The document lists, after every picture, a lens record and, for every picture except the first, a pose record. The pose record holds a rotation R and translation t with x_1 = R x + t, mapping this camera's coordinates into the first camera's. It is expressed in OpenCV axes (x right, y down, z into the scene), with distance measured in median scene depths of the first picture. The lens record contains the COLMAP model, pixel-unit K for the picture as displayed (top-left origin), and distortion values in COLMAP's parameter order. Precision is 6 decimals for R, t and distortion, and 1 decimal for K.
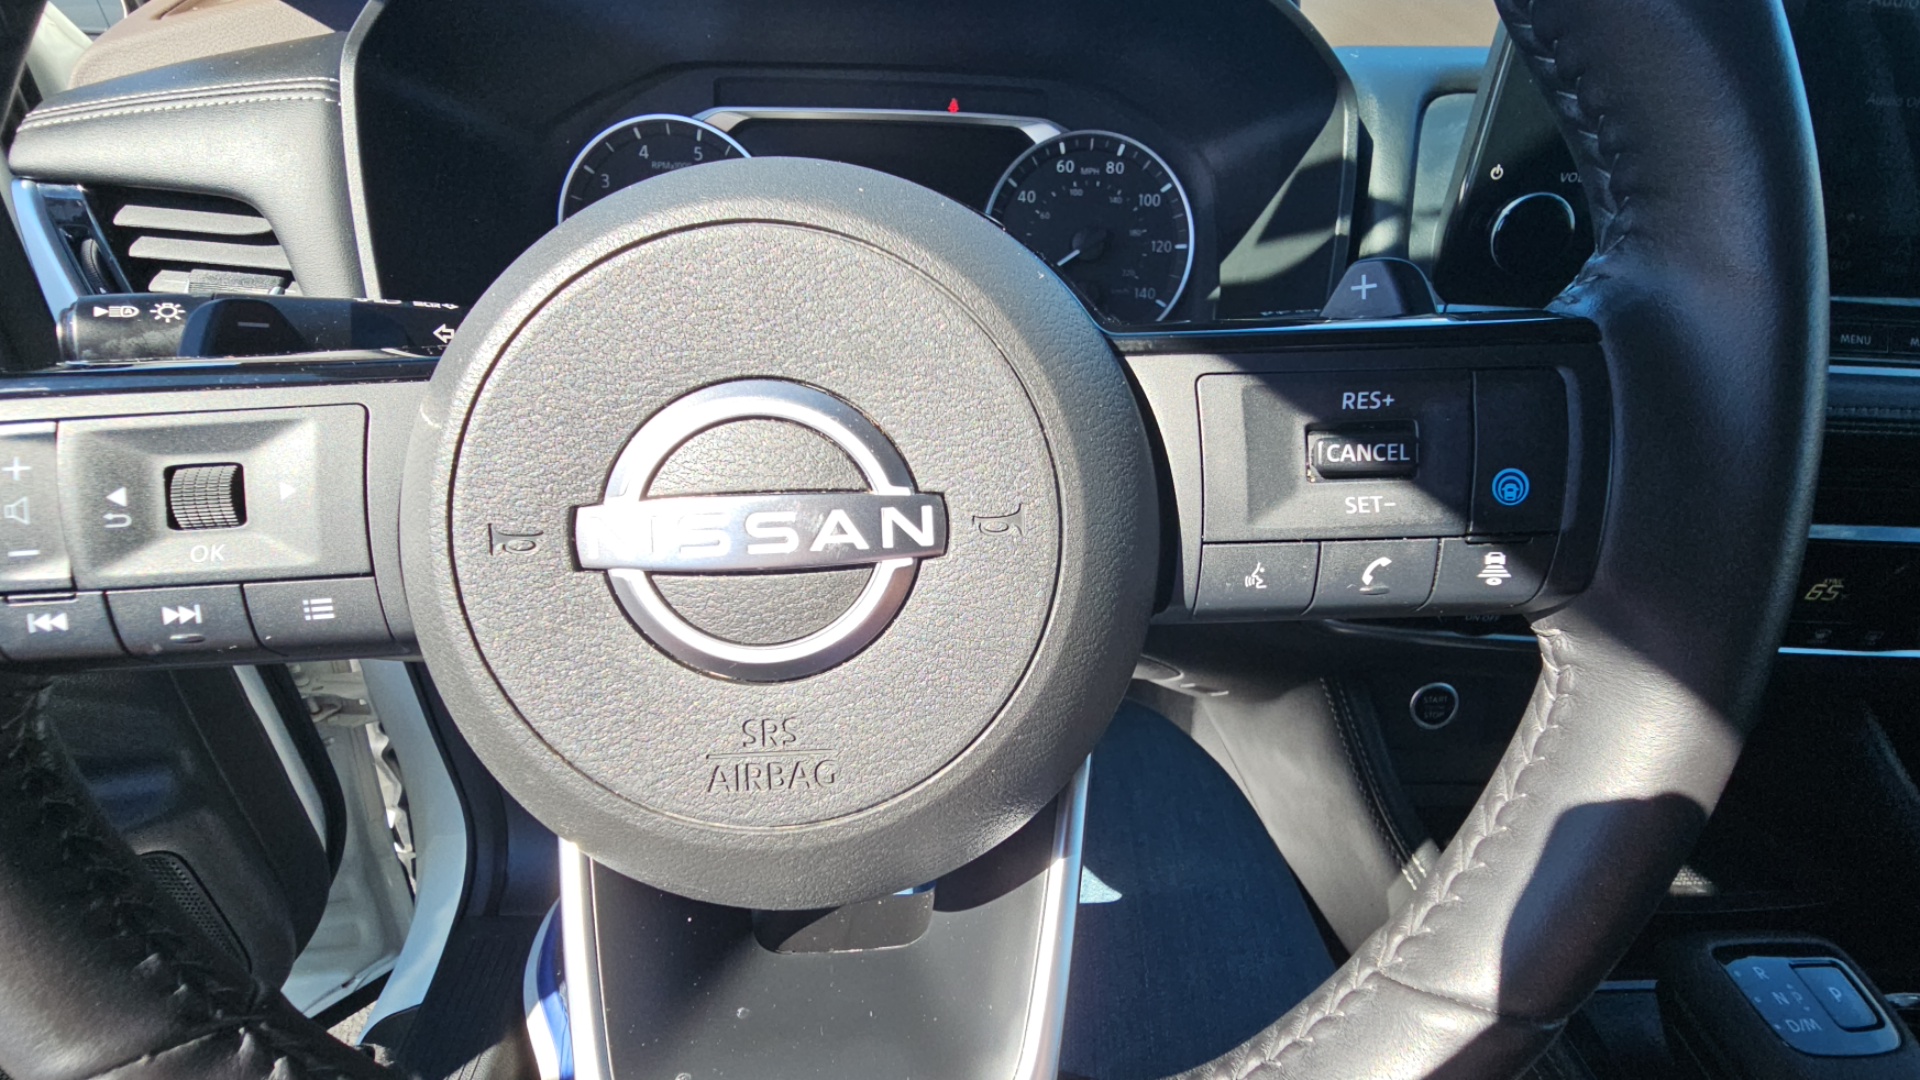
lens RADIAL K [[862.4, 0, 979.0], [0, 862.4, 539.6], [0, 0, 1]] dist [0.010370, -0.008991]
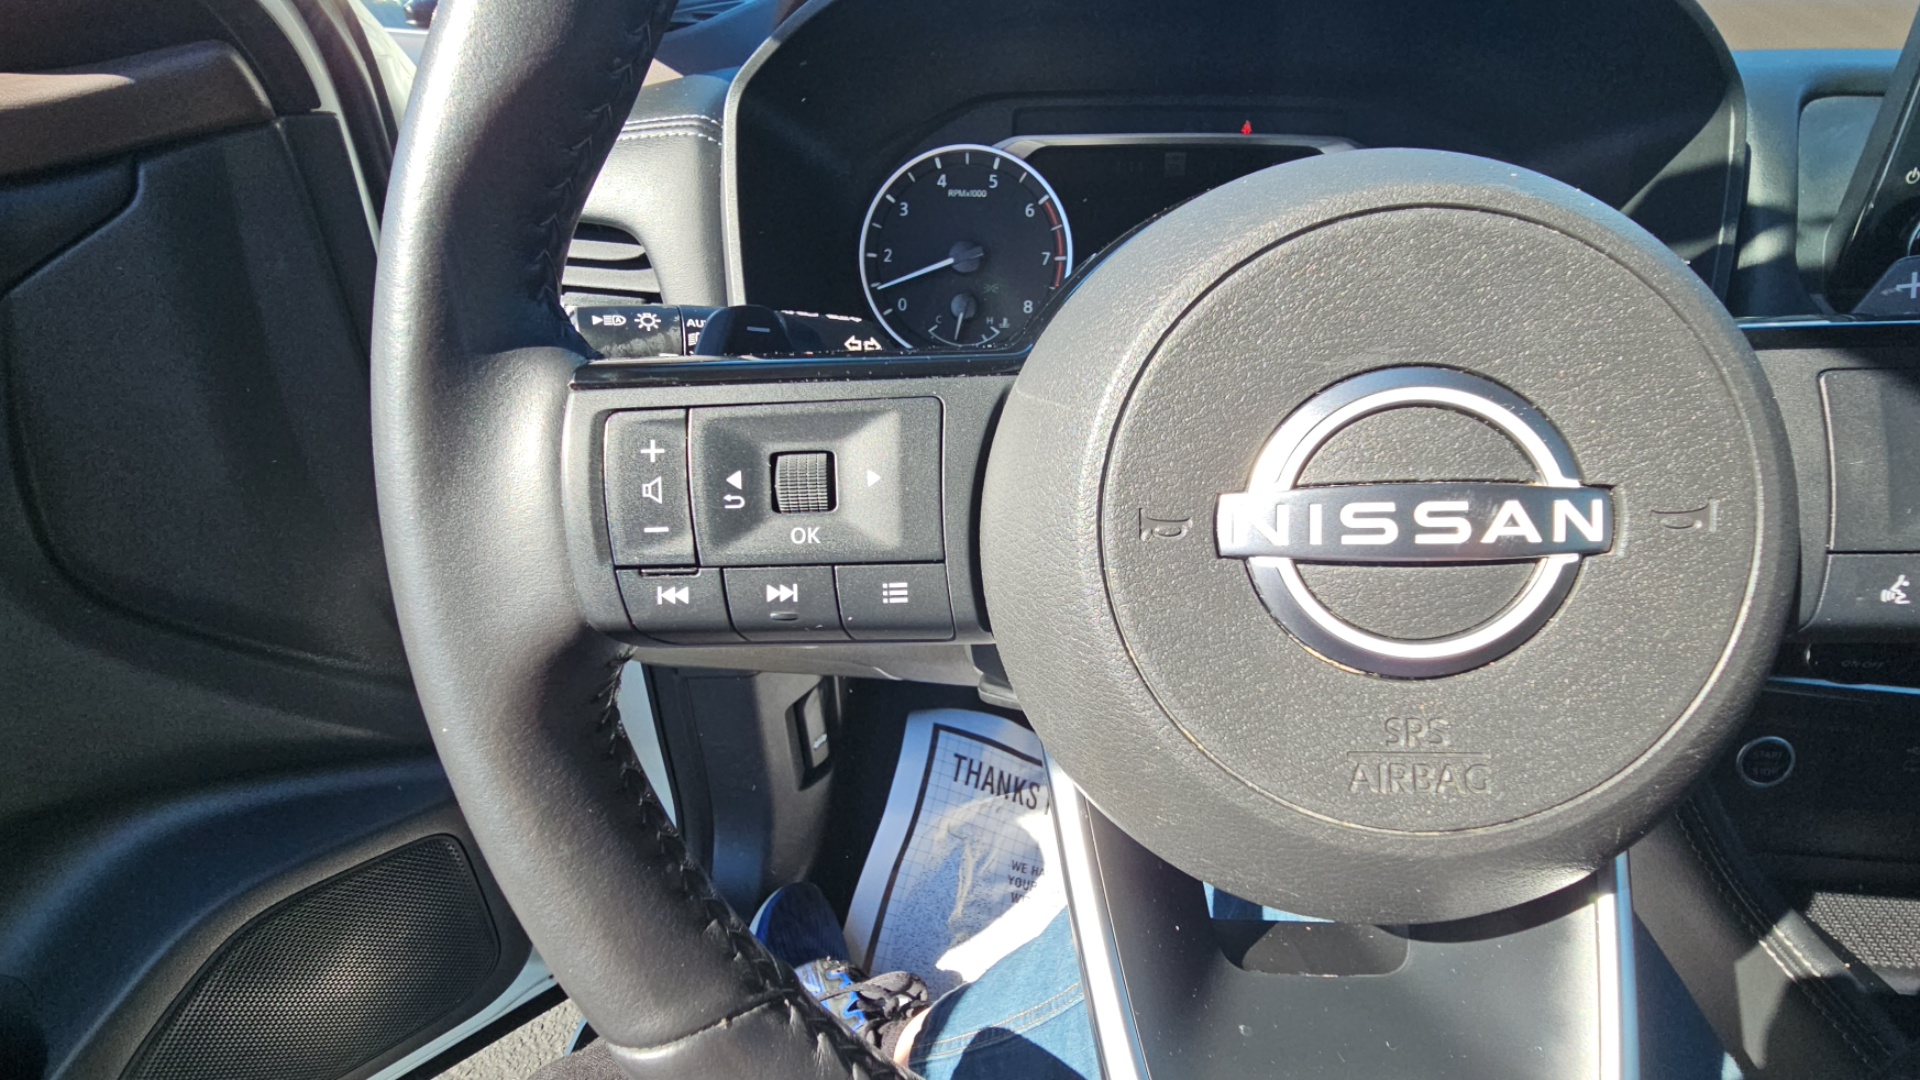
lens RADIAL K [[862.4, 0, 977.5], [0, 862.4, 541.0], [0, 0, 1]] dist [0.010370, -0.008991]
pose [[0.992593, 0.024728, -0.118943, -0.262949], [-0.029348, 0.998875, -0.037254, 0.026130], [0.117888, 0.040469, 0.992202, -0.008516]]
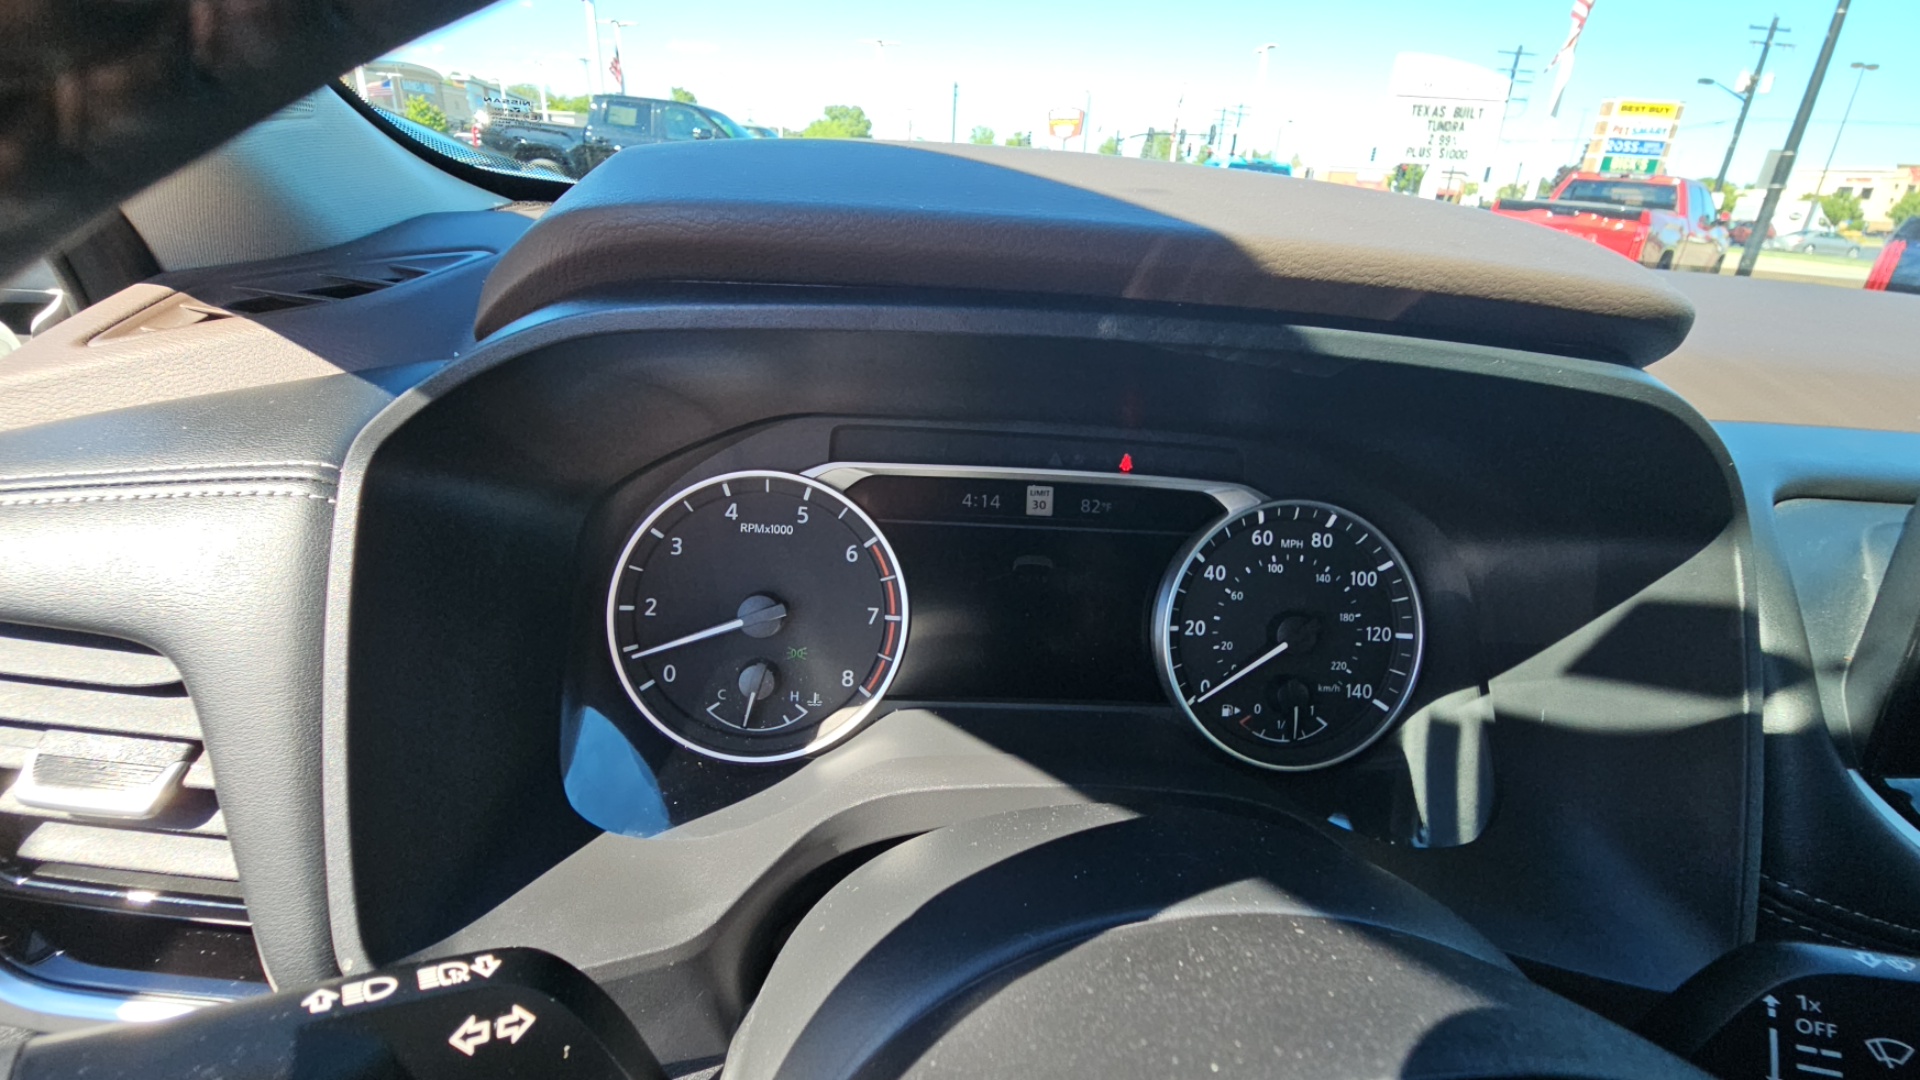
lens RADIAL K [[862.4, 0, 974.8], [0, 862.4, 542.4], [0, 0, 1]] dist [0.010370, -0.008991]
pose [[0.998011, 0.027380, 0.056776, -0.269142], [-0.015244, 0.978837, -0.204075, -0.336115], [-0.061162, 0.202803, 0.977308, 0.309237]]
